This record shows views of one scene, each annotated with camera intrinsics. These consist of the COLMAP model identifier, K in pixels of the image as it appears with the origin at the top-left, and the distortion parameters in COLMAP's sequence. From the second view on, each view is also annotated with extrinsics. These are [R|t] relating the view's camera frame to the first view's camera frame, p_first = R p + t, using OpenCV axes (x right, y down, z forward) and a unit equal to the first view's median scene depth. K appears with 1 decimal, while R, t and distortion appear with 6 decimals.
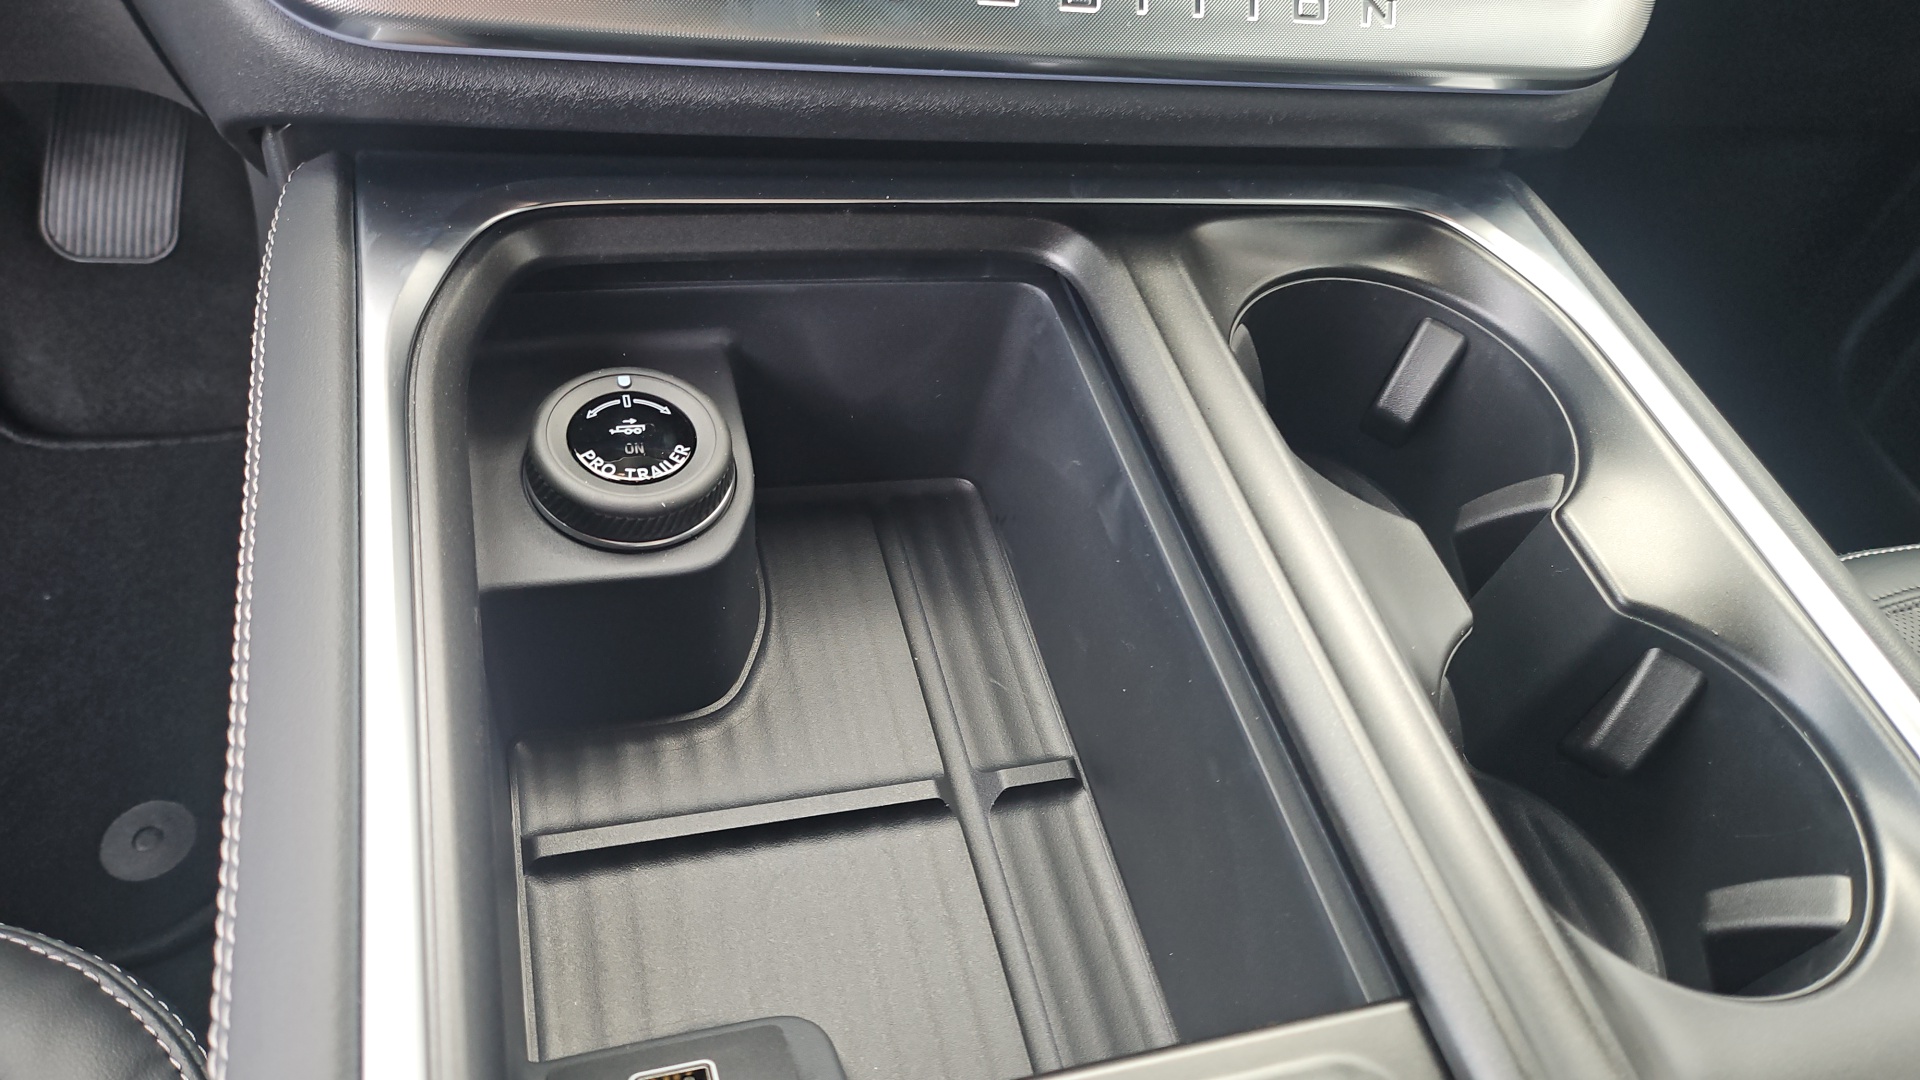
lens RADIAL K [[1350.5, 0, 969.3], [0, 1350.5, 545.7], [0, 0, 1]] dist [0.073634, -0.100804]
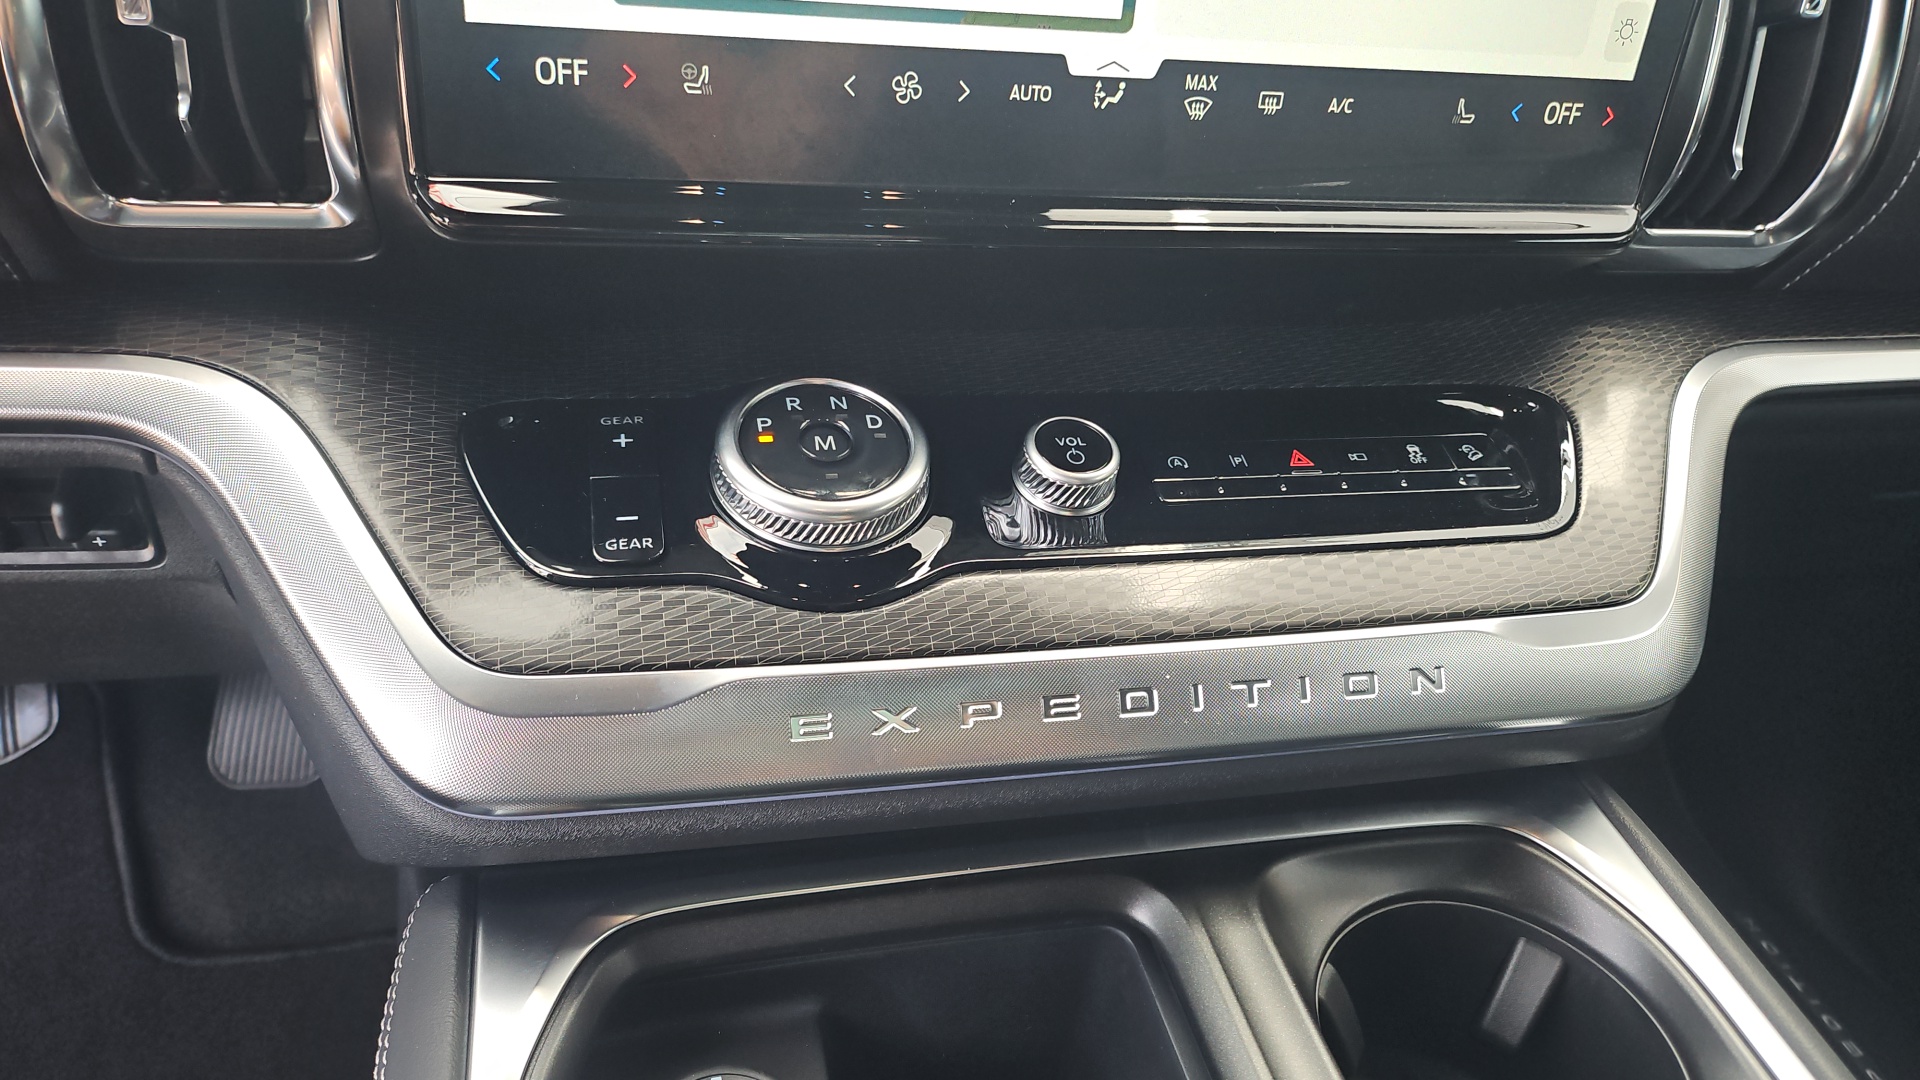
lens RADIAL K [[1350.5, 0, 969.3], [0, 1350.5, 545.7], [0, 0, 1]] dist [0.073634, -0.100804]
pose [[0.995371, -0.050154, -0.081986, 0.035739], [0.028807, 0.969510, -0.243353, -0.226430], [0.091692, 0.239865, 0.966467, -0.065159]]
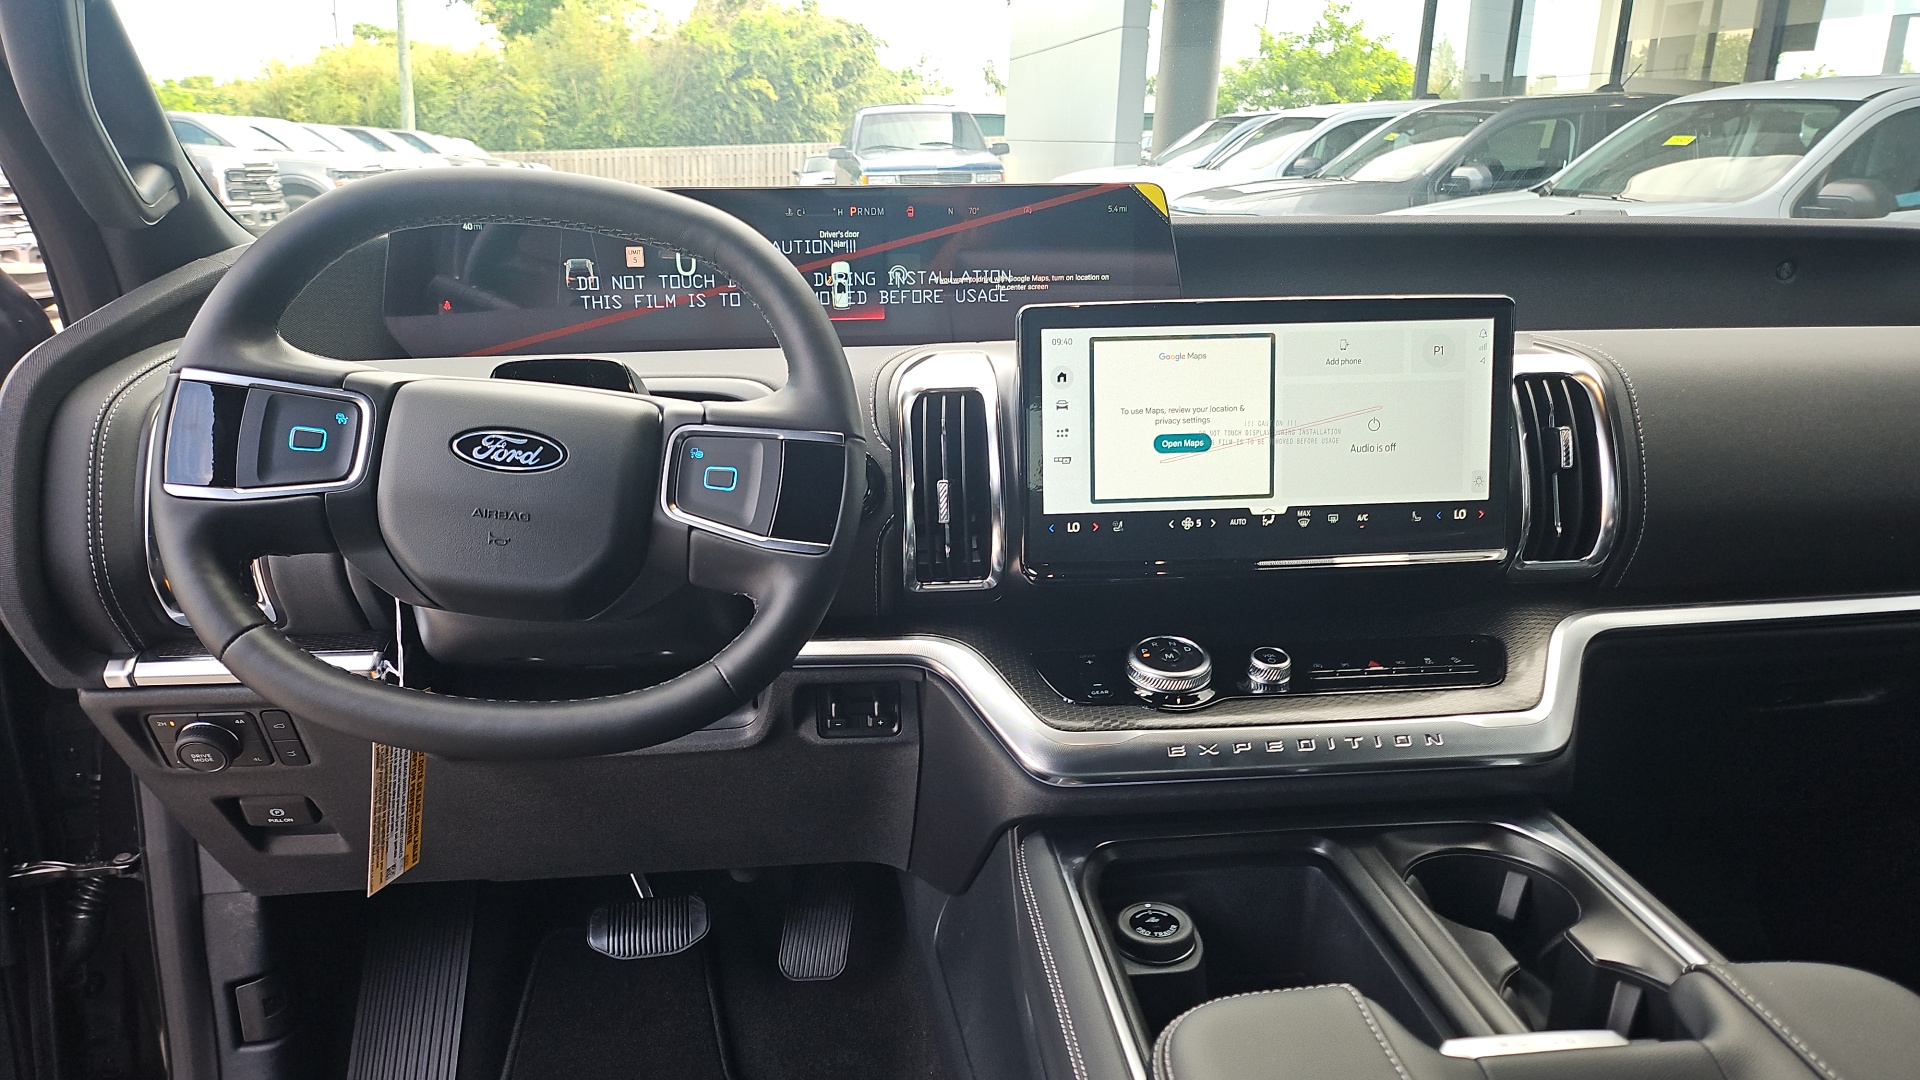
lens RADIAL K [[1363.0, 0, 964.5], [0, 1363.0, 545.2], [0, 0, 1]] dist [0.046916, 0.000089]
pose [[0.963350, -0.160340, -0.215052, 0.064336], [0.008971, 0.820503, -0.571572, 0.680139], [0.268097, 0.548695, 0.791870, -1.290767]]
